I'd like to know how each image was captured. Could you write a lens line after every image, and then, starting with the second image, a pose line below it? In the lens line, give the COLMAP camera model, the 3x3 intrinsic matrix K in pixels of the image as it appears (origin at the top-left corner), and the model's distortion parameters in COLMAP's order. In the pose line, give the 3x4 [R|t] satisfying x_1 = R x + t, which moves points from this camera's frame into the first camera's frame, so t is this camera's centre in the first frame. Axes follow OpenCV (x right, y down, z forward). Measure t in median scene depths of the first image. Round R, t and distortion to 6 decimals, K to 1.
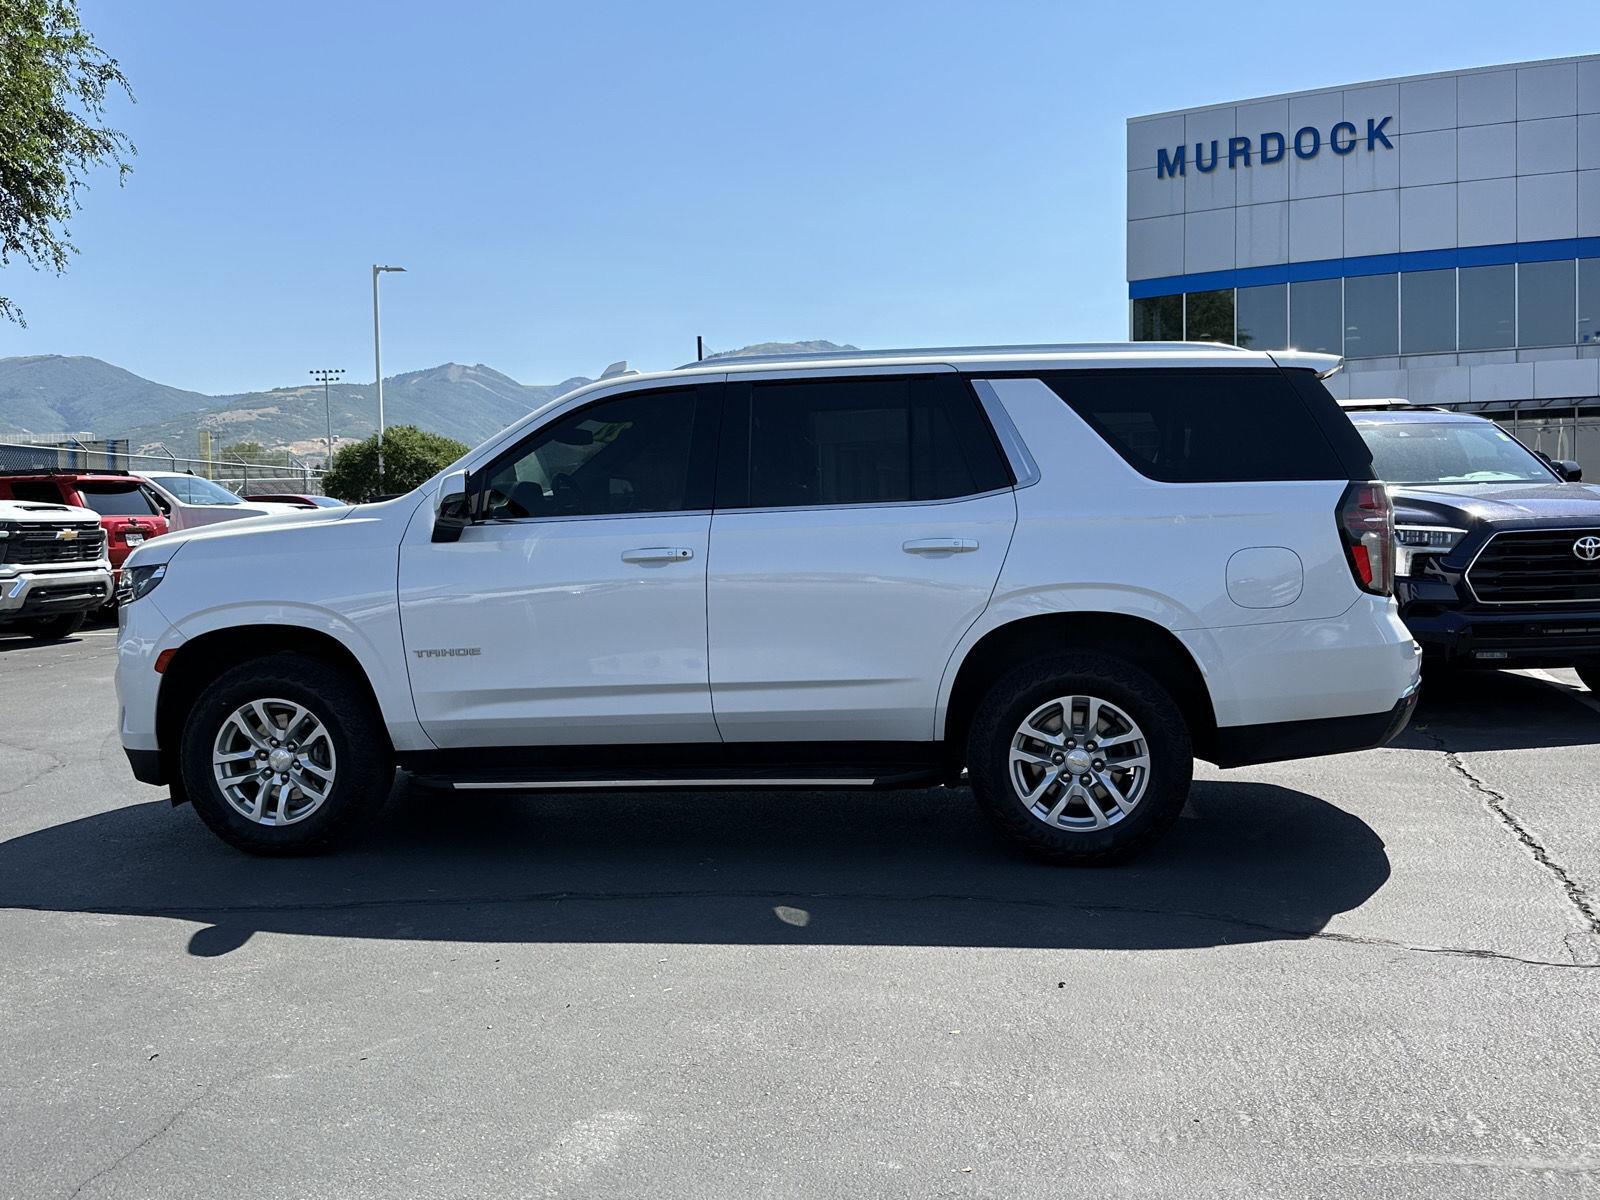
lens RADIAL K [[1430.8, 0, 805.4], [0, 1430.8, 592.3], [0, 0, 1]] dist [0.138675, -0.274389]
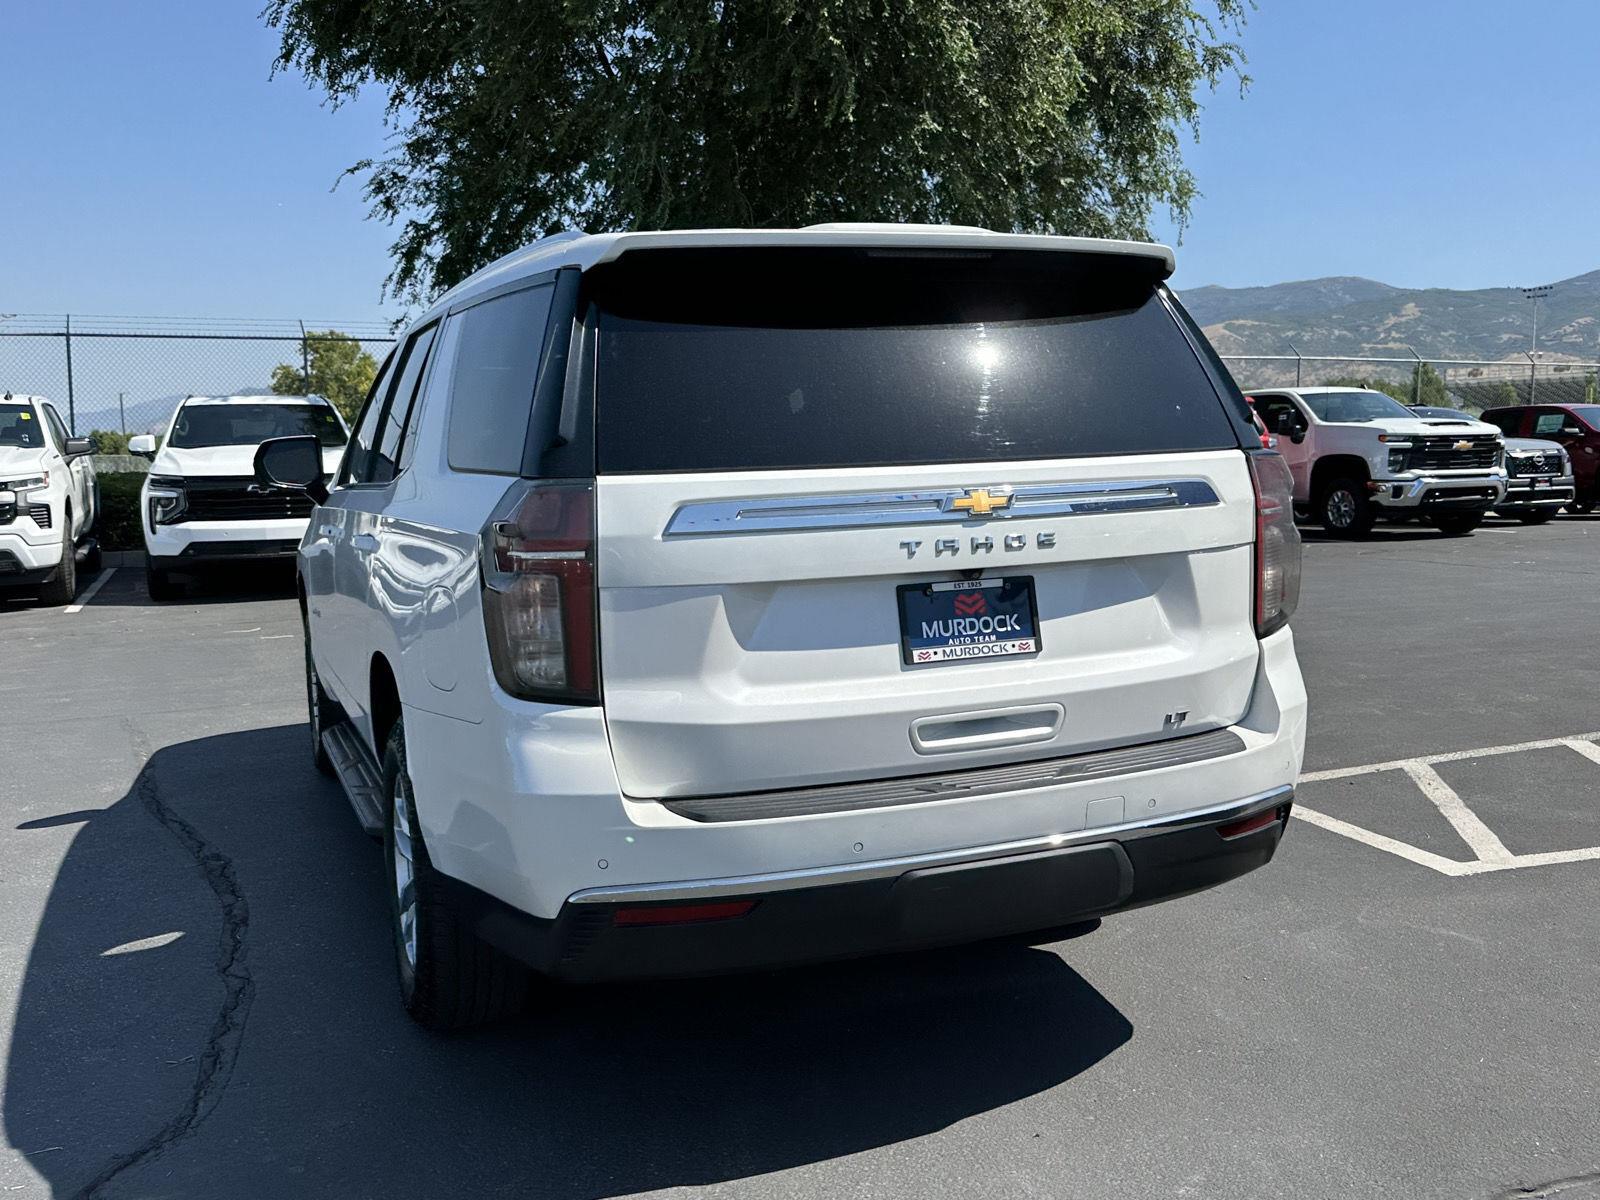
lens RADIAL K [[1430.8, 0, 805.4], [0, 1430.8, 592.3], [0, 0, 1]] dist [0.138675, -0.274389]
pose [[0.529221, 0.099580, -0.842620, 0.101907], [-0.040433, 0.994921, 0.092184, -0.010234], [0.847520, -0.014716, 0.530559, 0.092737]]
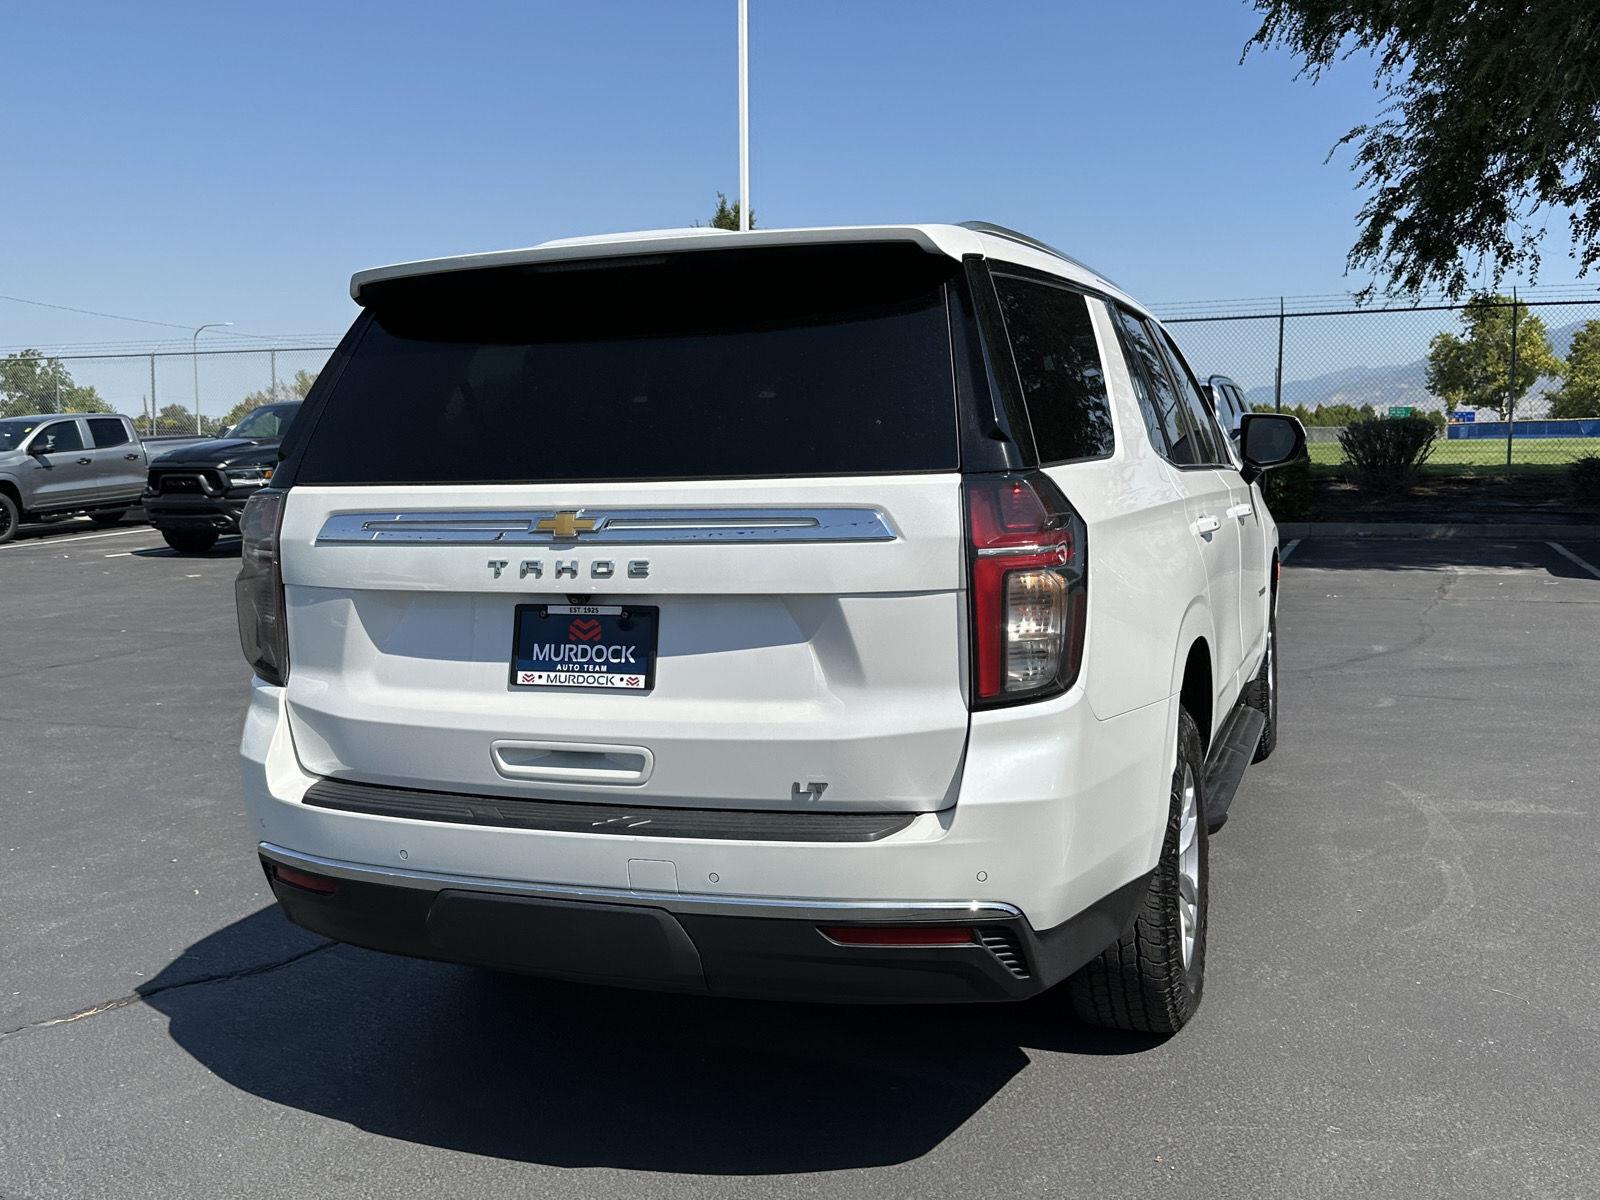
lens RADIAL K [[1430.7, 0, 804.1], [0, 1430.7, 577.1], [0, 0, 1]] dist [0.133800, -0.245082]
pose [[-0.191406, 0.121250, -0.973993, 0.109601], [-0.034103, 0.990920, 0.130059, -0.014720], [0.980918, 0.058110, -0.185533, 0.154513]]
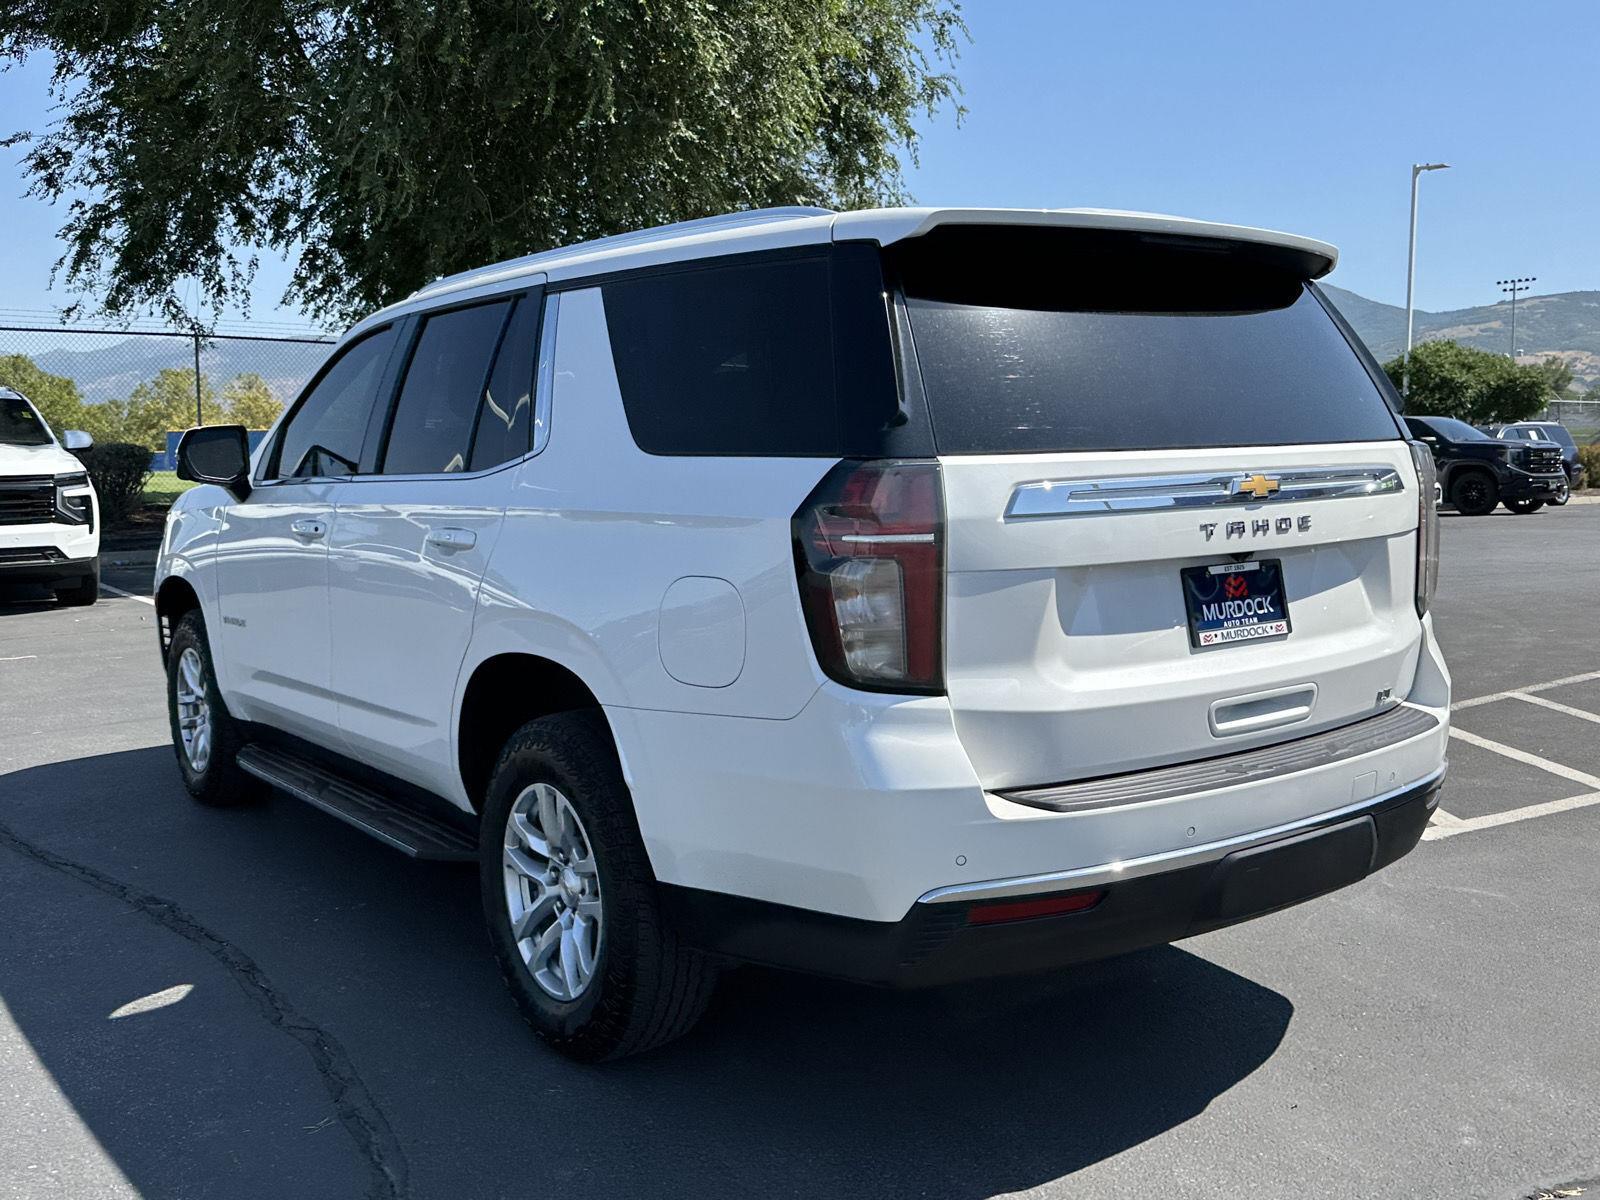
lens RADIAL K [[1430.7, 0, 804.1], [0, 1430.7, 577.1], [0, 0, 1]] dist [0.133800, -0.245082]
pose [[0.718401, 0.076849, -0.691372, 0.082546], [-0.045782, 0.996947, 0.063244, -0.007725], [0.694121, -0.013782, 0.719726, 0.072072]]
